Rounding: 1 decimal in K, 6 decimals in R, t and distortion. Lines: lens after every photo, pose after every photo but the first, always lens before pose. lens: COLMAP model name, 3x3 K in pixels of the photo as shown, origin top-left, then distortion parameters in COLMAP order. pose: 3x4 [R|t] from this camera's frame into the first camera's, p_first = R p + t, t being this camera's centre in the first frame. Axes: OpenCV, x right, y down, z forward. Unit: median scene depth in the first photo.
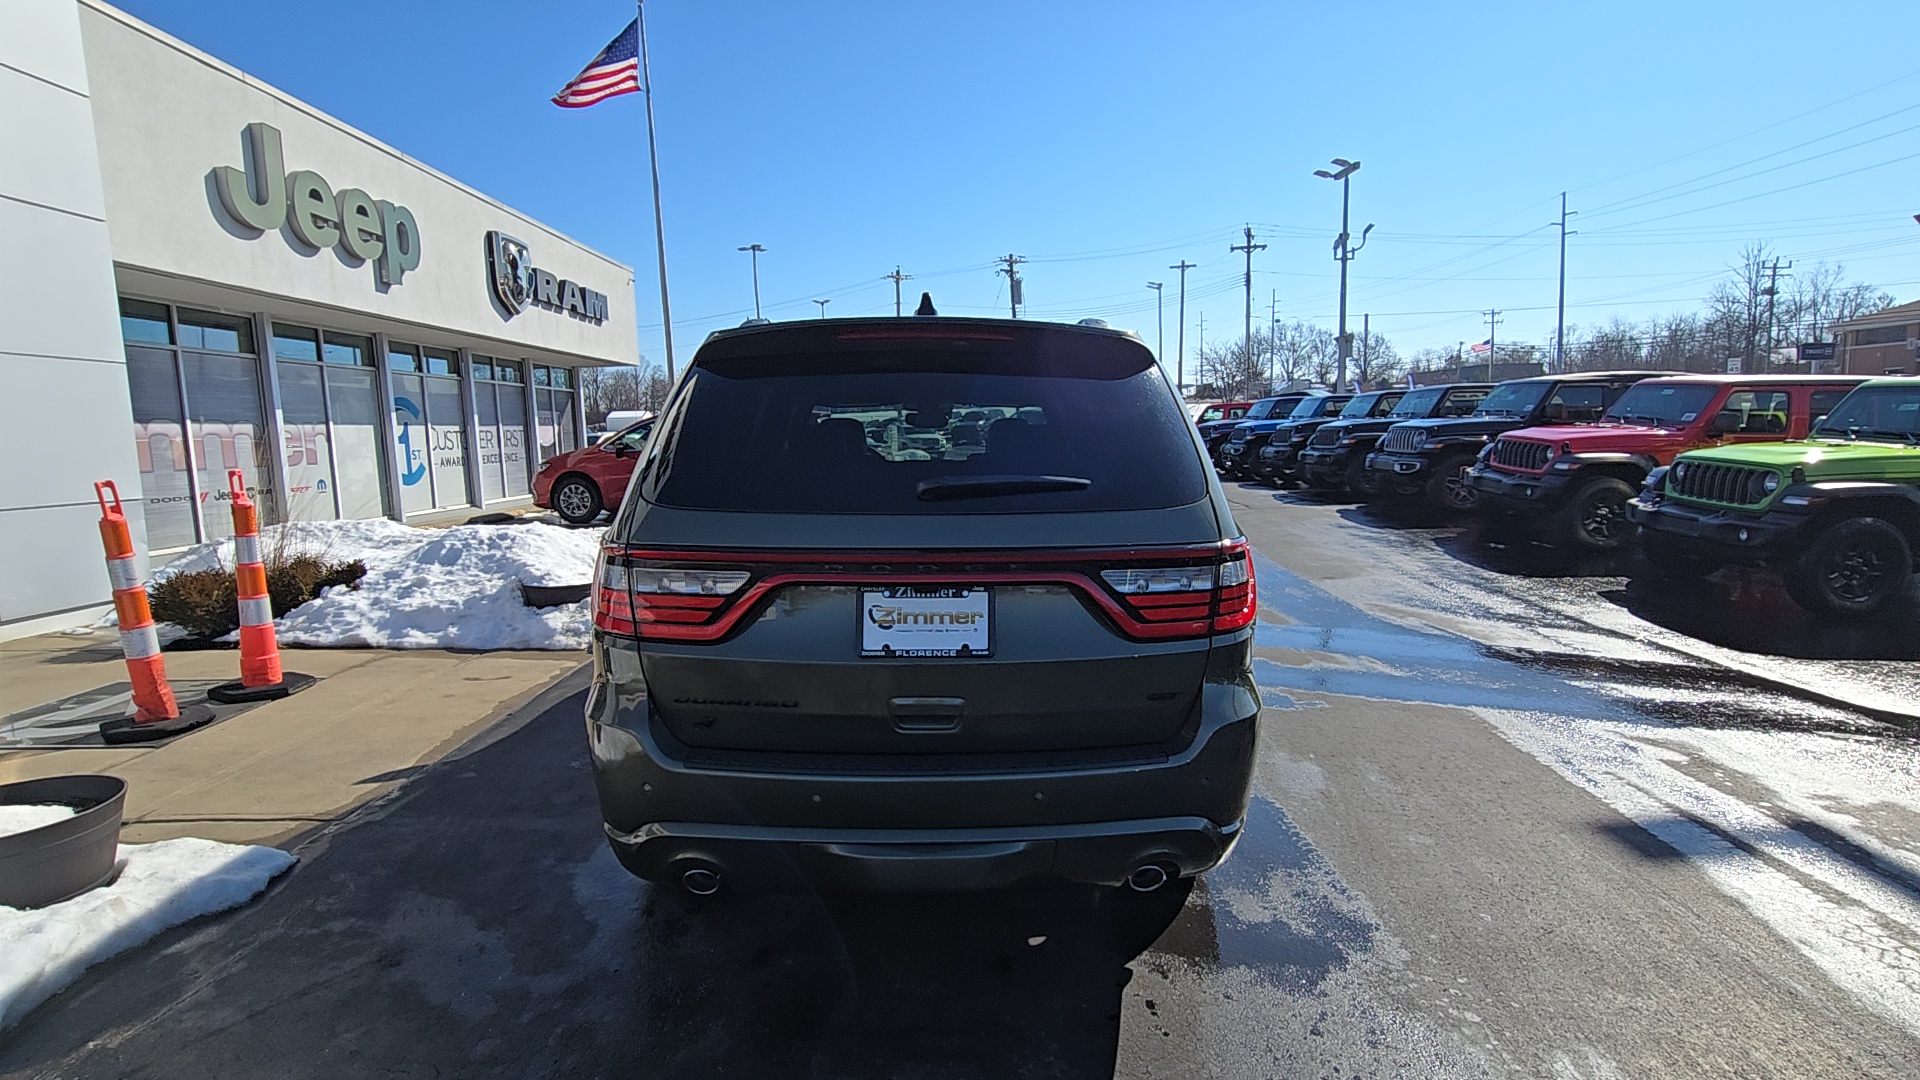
lens RADIAL K [[966.4, 0, 951.3], [0, 966.4, 543.7], [0, 0, 1]] dist [0.001098, -0.001675]
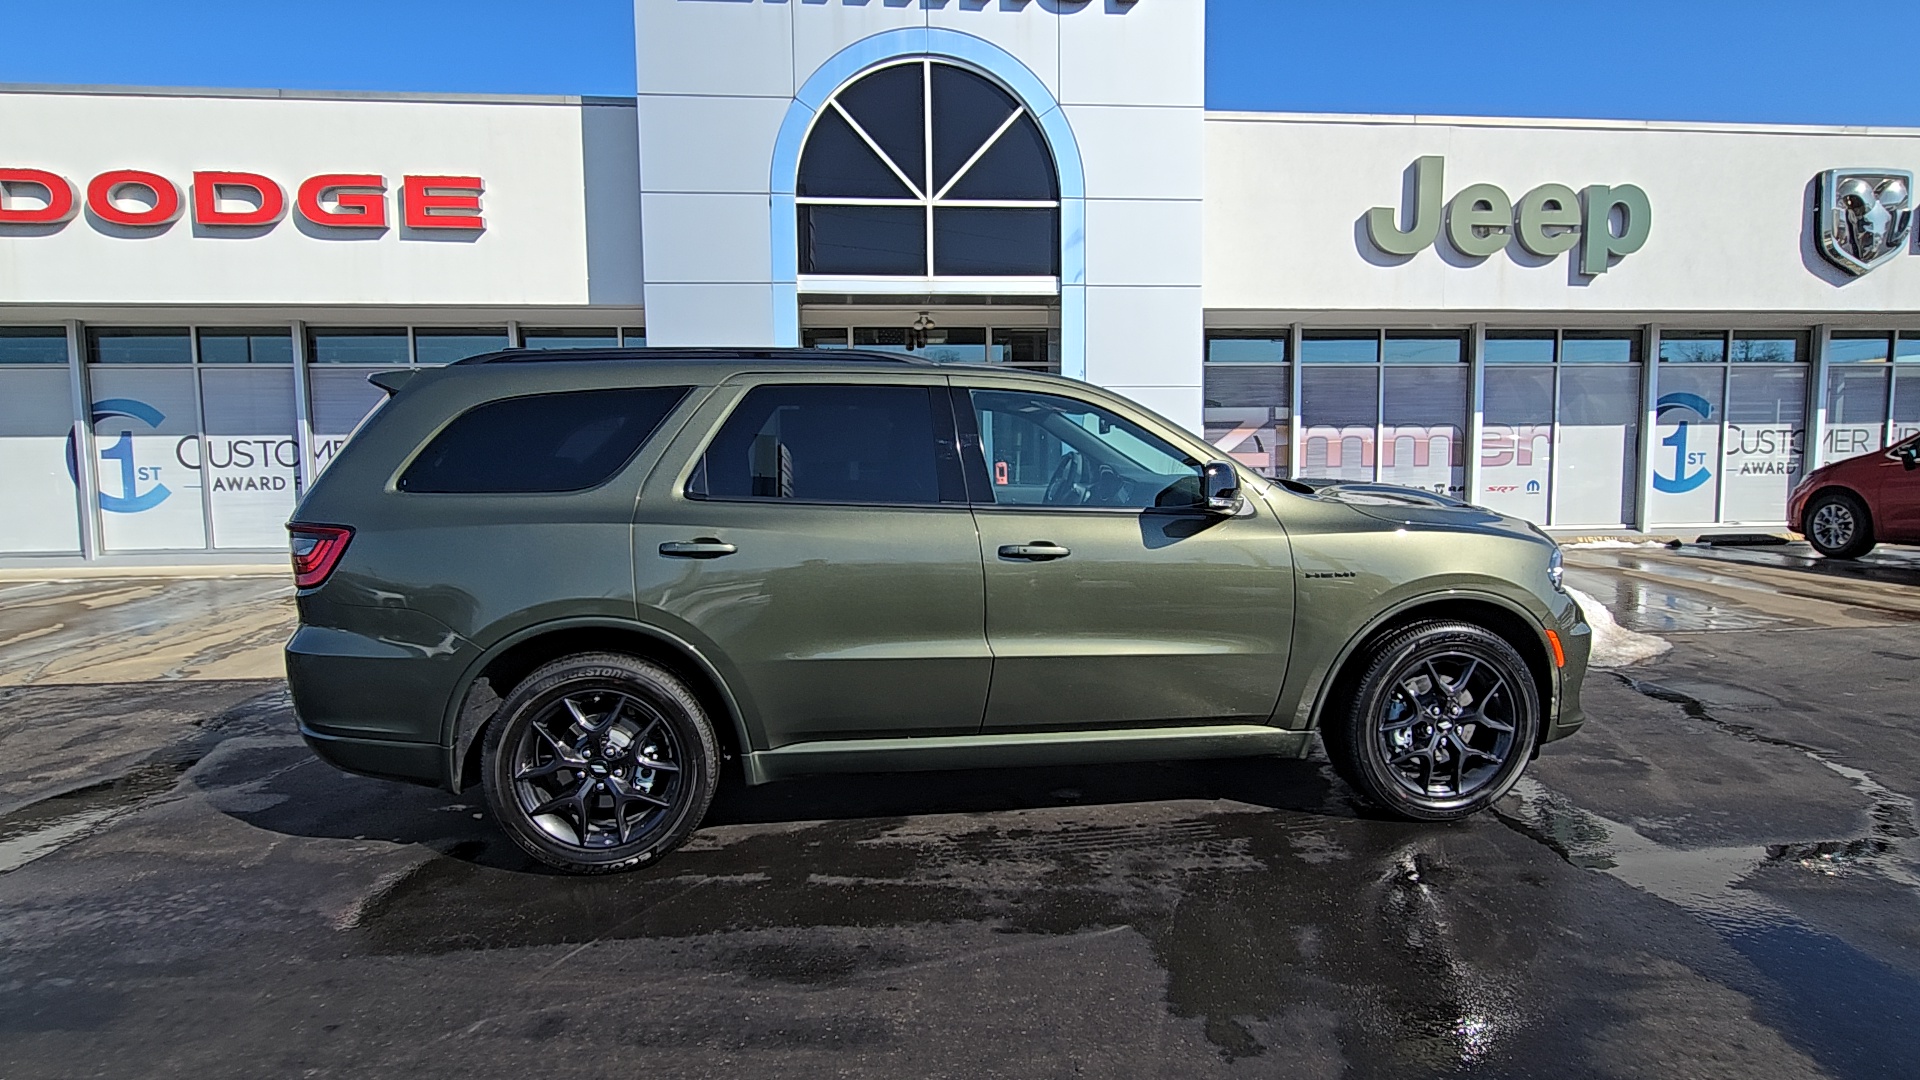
lens RADIAL K [[964.5, 0, 951.6], [0, 964.5, 548.0], [0, 0, 1]] dist [0.003605, -0.001631]
pose [[0.094870, 0.114830, -0.988845, 0.266466], [-0.107981, 0.988651, 0.104448, -0.032999], [0.989616, 0.096868, 0.106193, 0.269753]]
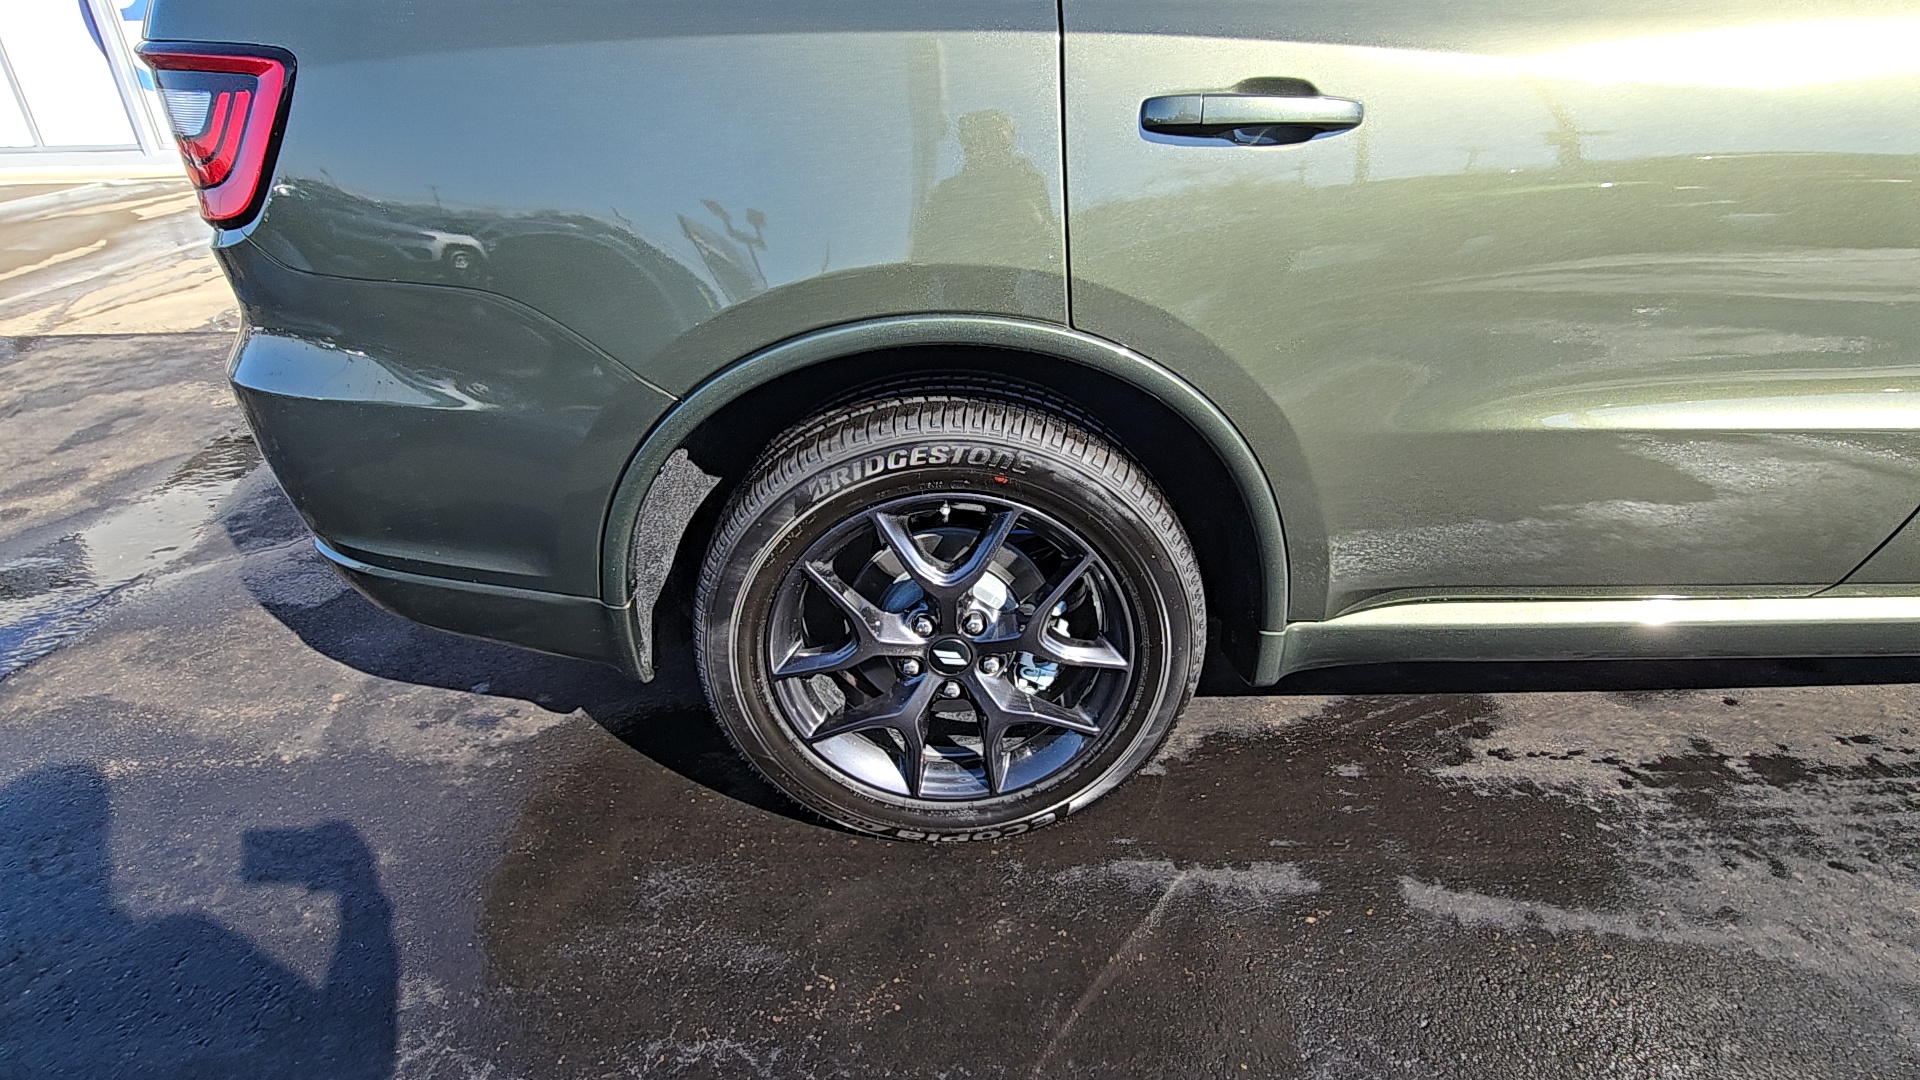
lens RADIAL K [[966.4, 0, 951.3], [0, 966.4, 543.7], [0, 0, 1]] dist [0.001098, -0.001675]
pose [[-0.016255, 0.486831, -0.873345, 0.131170], [-0.094650, 0.868789, 0.486053, -0.009850], [0.995378, 0.090563, 0.031956, 0.216085]]
